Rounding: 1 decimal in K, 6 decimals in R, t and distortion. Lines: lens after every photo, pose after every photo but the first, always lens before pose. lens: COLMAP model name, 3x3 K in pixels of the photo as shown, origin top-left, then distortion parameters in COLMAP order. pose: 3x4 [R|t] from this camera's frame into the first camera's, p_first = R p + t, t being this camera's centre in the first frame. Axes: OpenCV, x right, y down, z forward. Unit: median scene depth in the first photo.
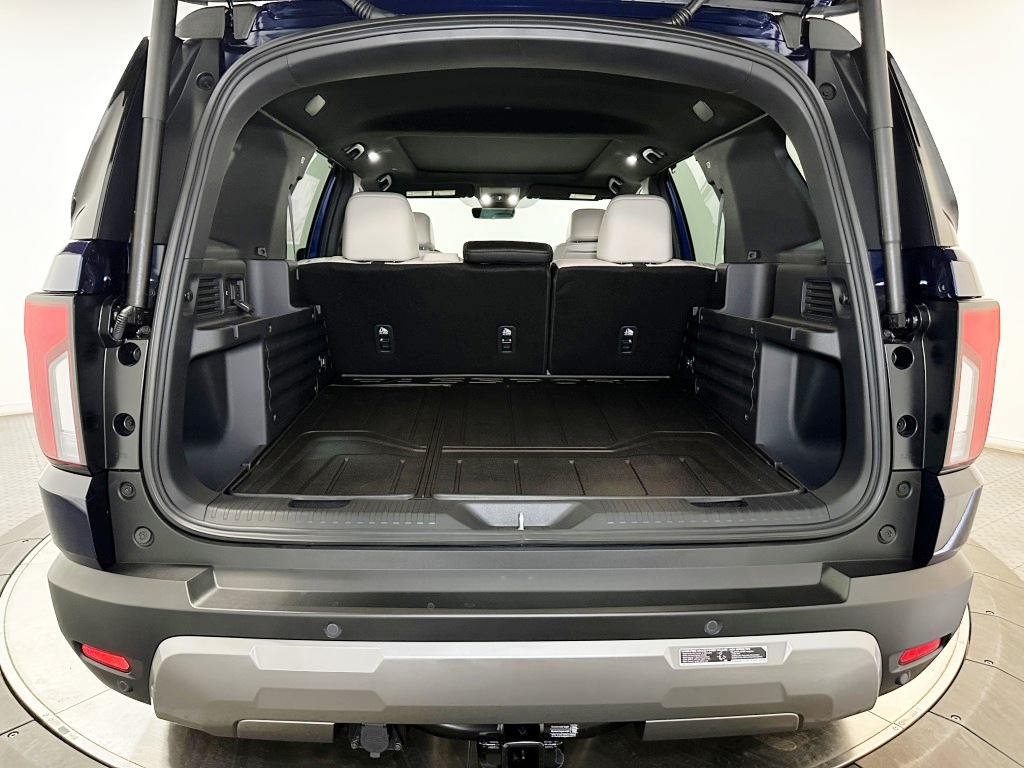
lens RADIAL K [[773.7, 0, 510.9], [0, 773.7, 380.9], [0, 0, 1]] dist [-0.006517, -0.016704]
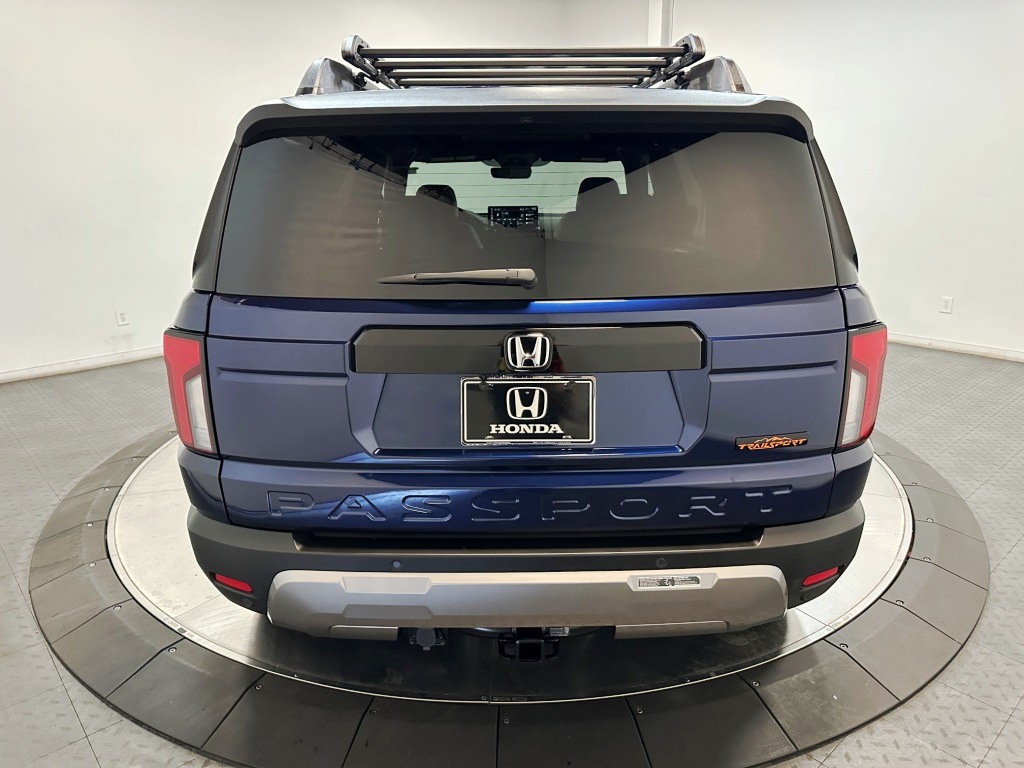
lens RADIAL K [[773.7, 0, 513.9], [0, 773.7, 381.9], [0, 0, 1]] dist [-0.006517, -0.016704]
pose [[0.999496, -0.010841, -0.029823, 0.033561], [0.014325, 0.992764, 0.119221, -0.176336], [0.028315, -0.119589, 0.992420, -0.362068]]
